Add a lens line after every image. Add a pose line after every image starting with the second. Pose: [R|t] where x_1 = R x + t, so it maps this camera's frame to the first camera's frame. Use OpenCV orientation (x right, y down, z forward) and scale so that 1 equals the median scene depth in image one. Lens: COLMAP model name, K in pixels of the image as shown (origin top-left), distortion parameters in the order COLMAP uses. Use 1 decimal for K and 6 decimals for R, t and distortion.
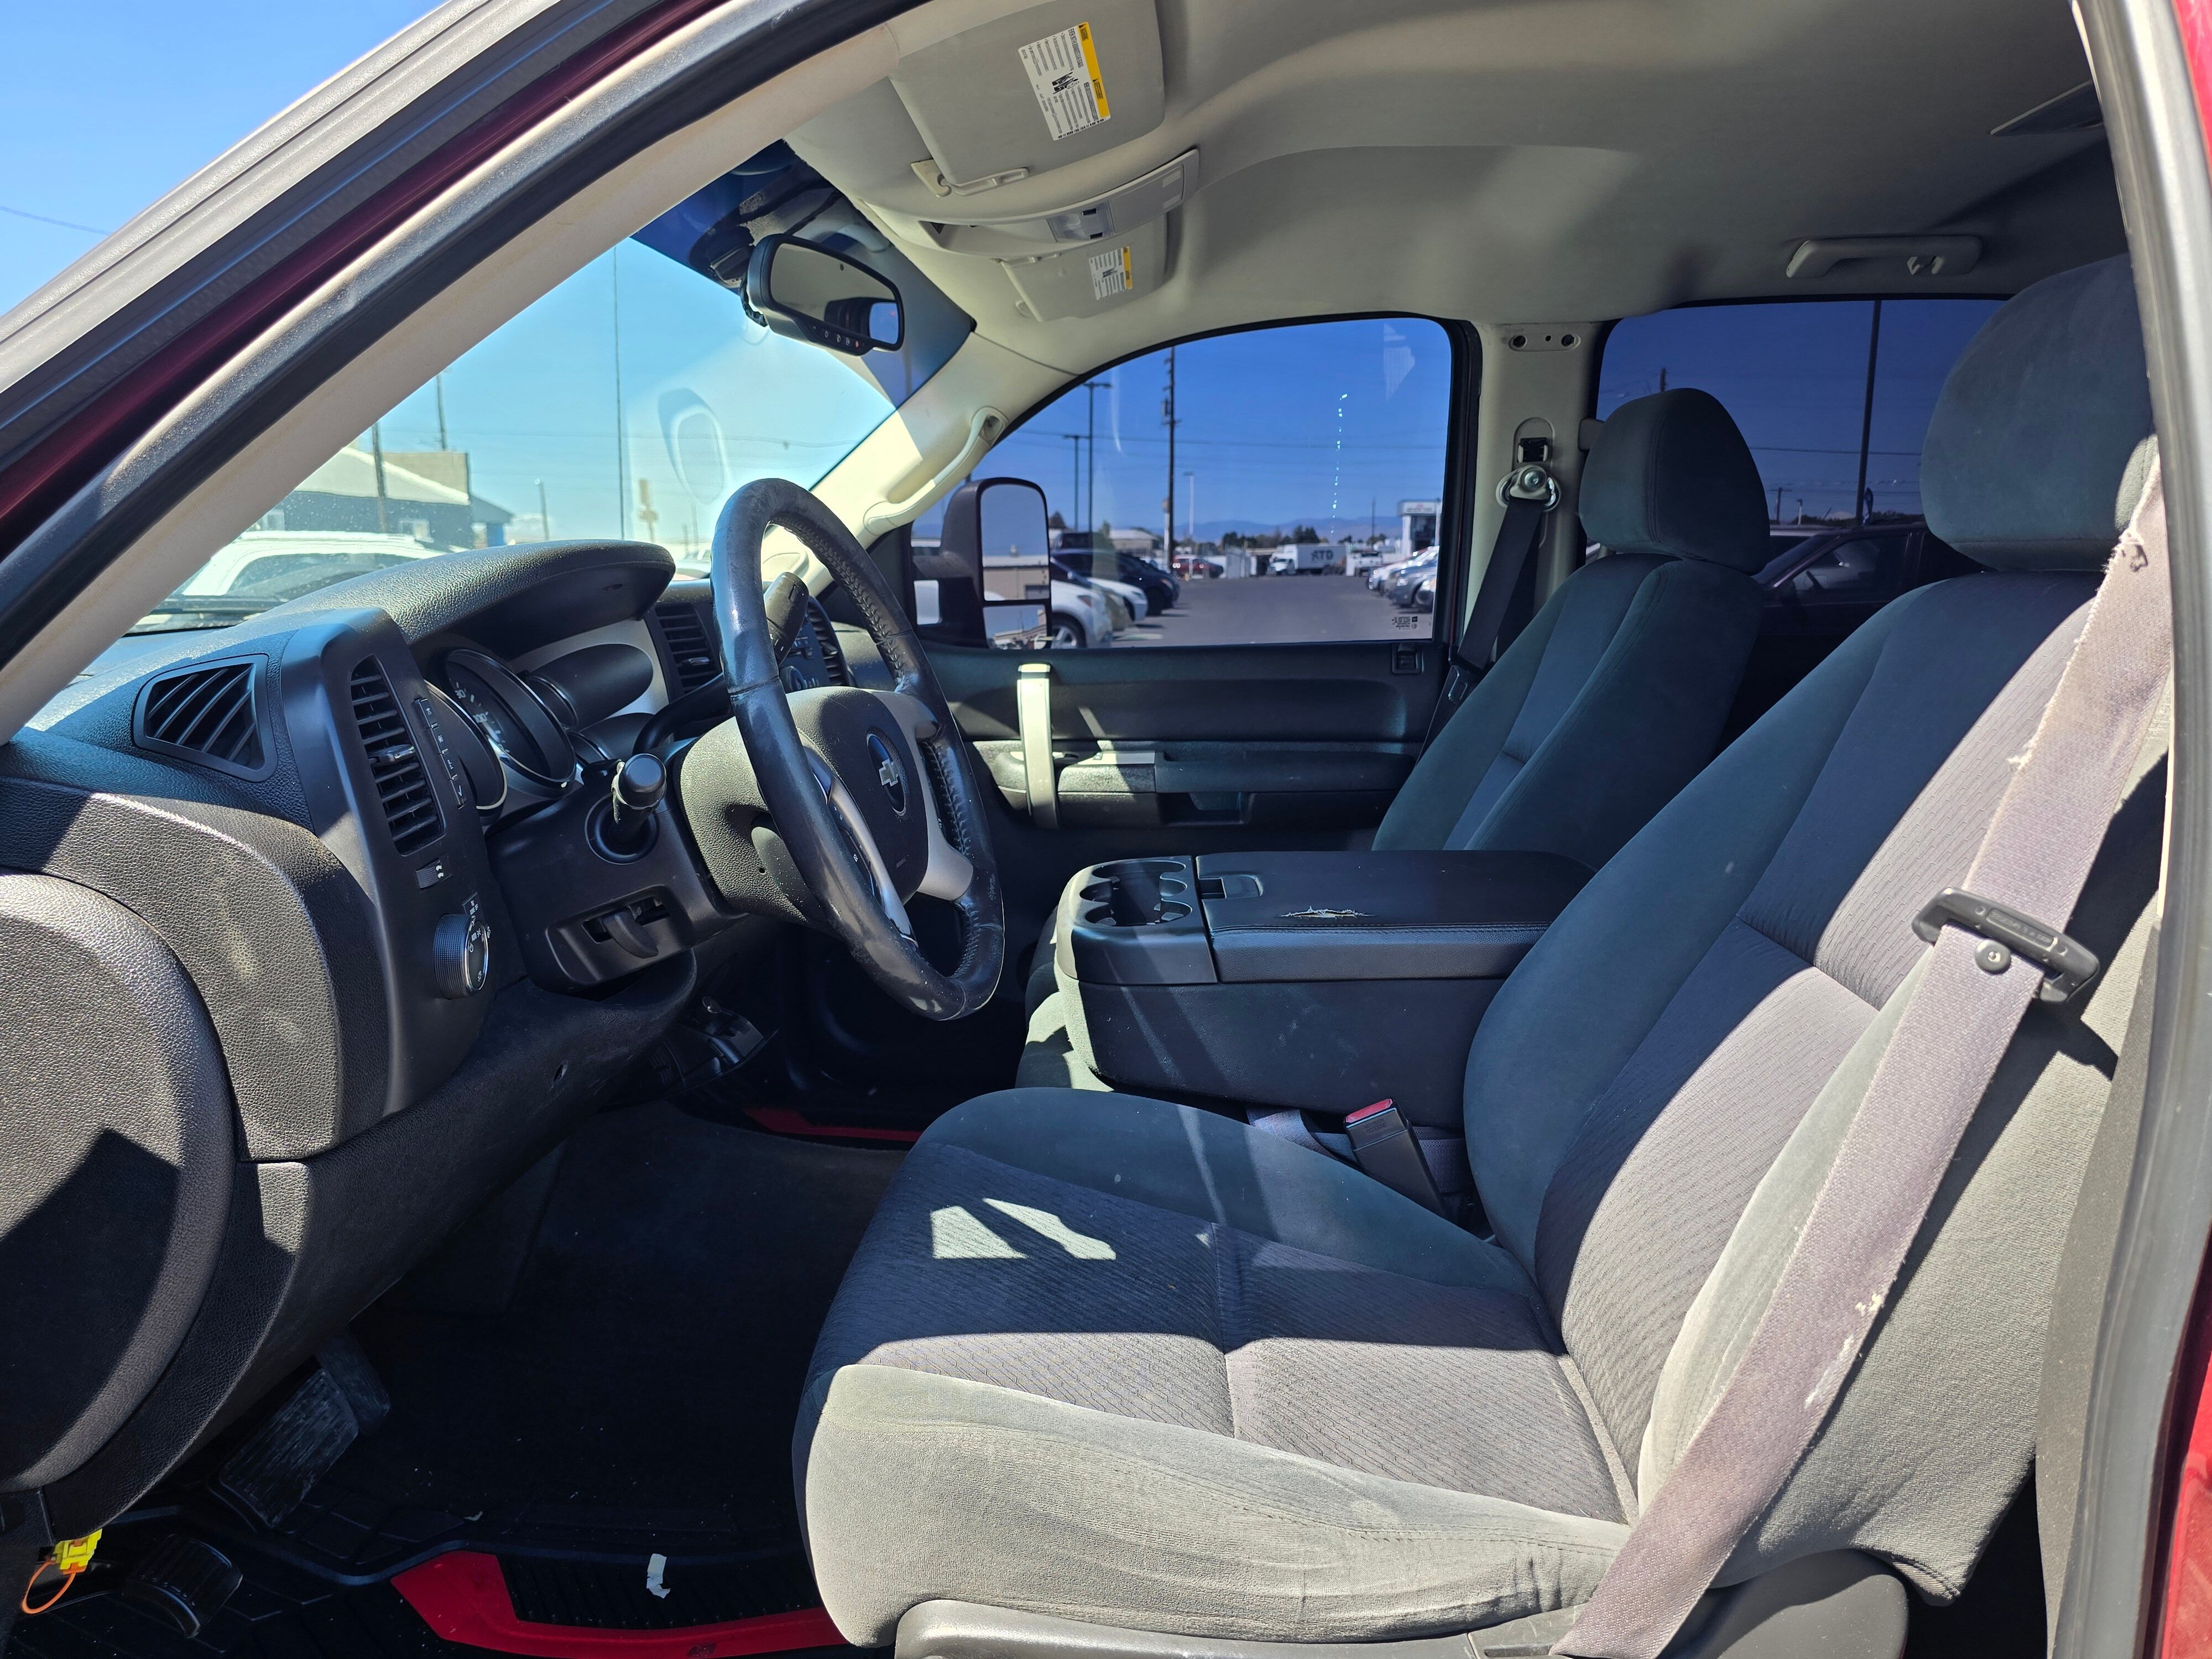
lens RADIAL K [[1506.8, 0, 1106.0], [0, 1506.8, 829.5], [0, 0, 1]] dist [0.005460, 0.005899]
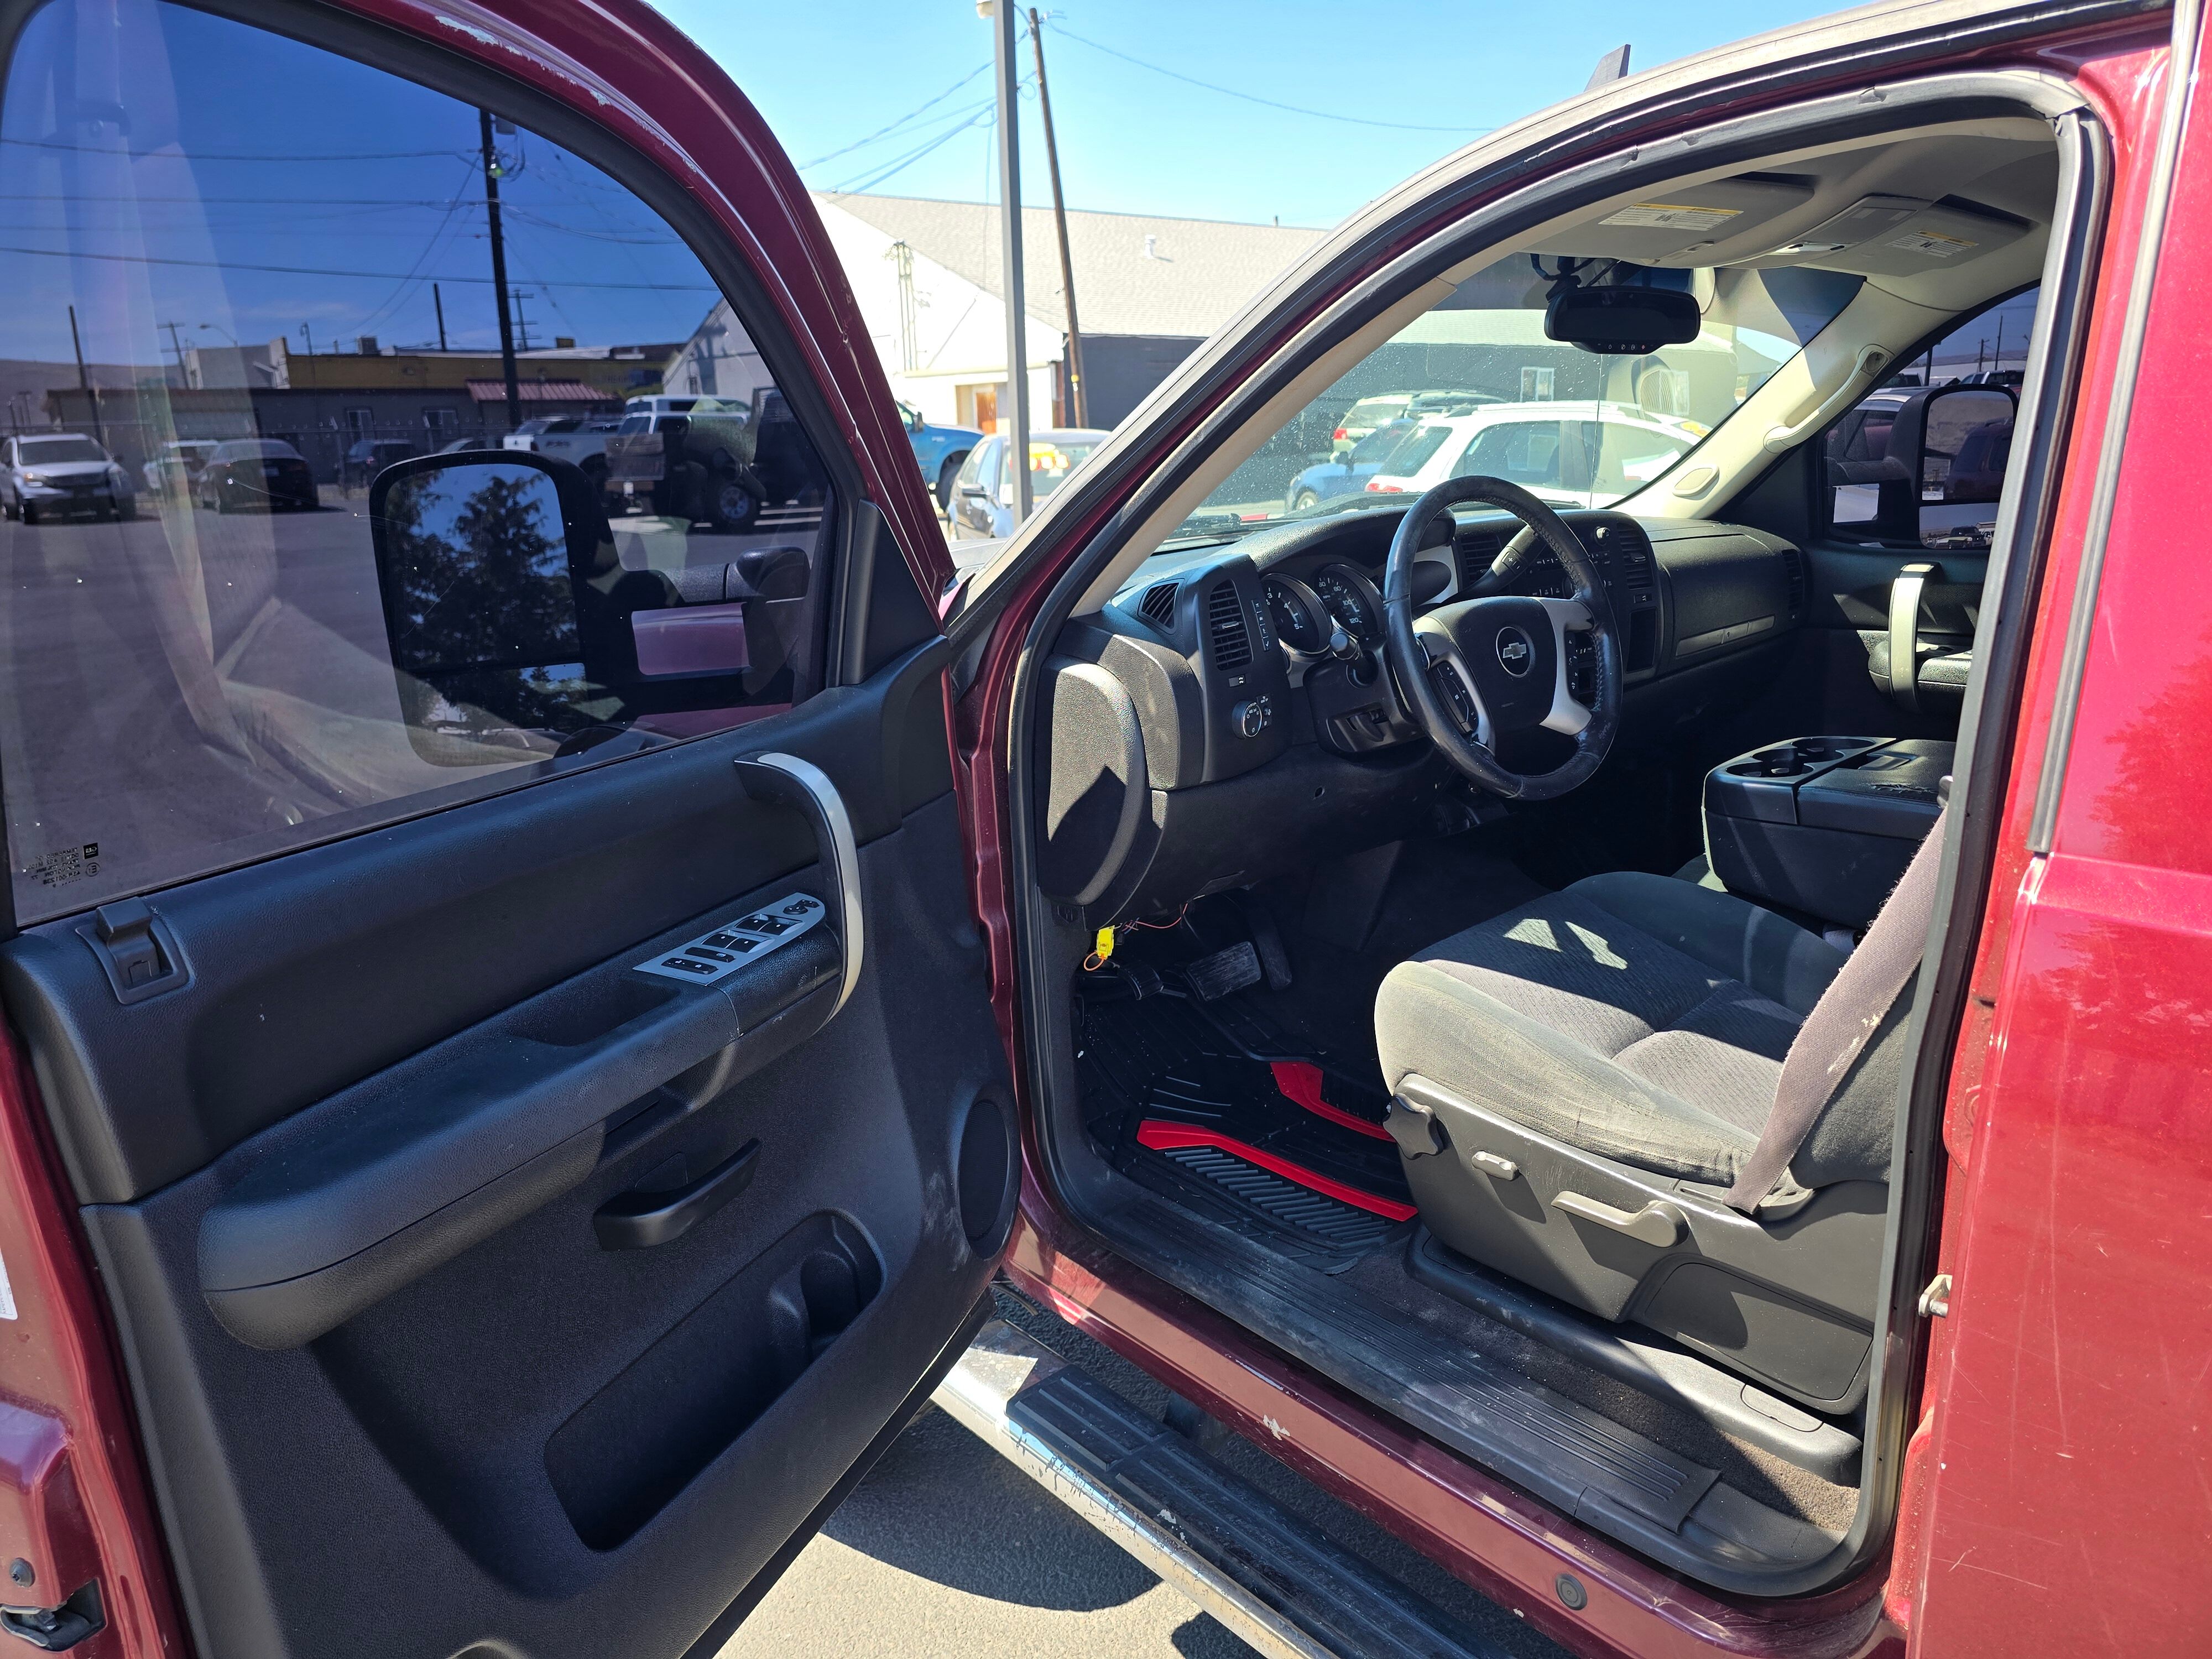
lens RADIAL K [[1506.8, 0, 1106.0], [0, 1506.8, 829.5], [0, 0, 1]] dist [0.005460, 0.005899]
pose [[0.720725, 0.164445, -0.673434, 0.966872], [-0.093792, 0.985655, 0.140308, -0.049292], [0.686847, -0.037961, 0.725810, -0.772871]]
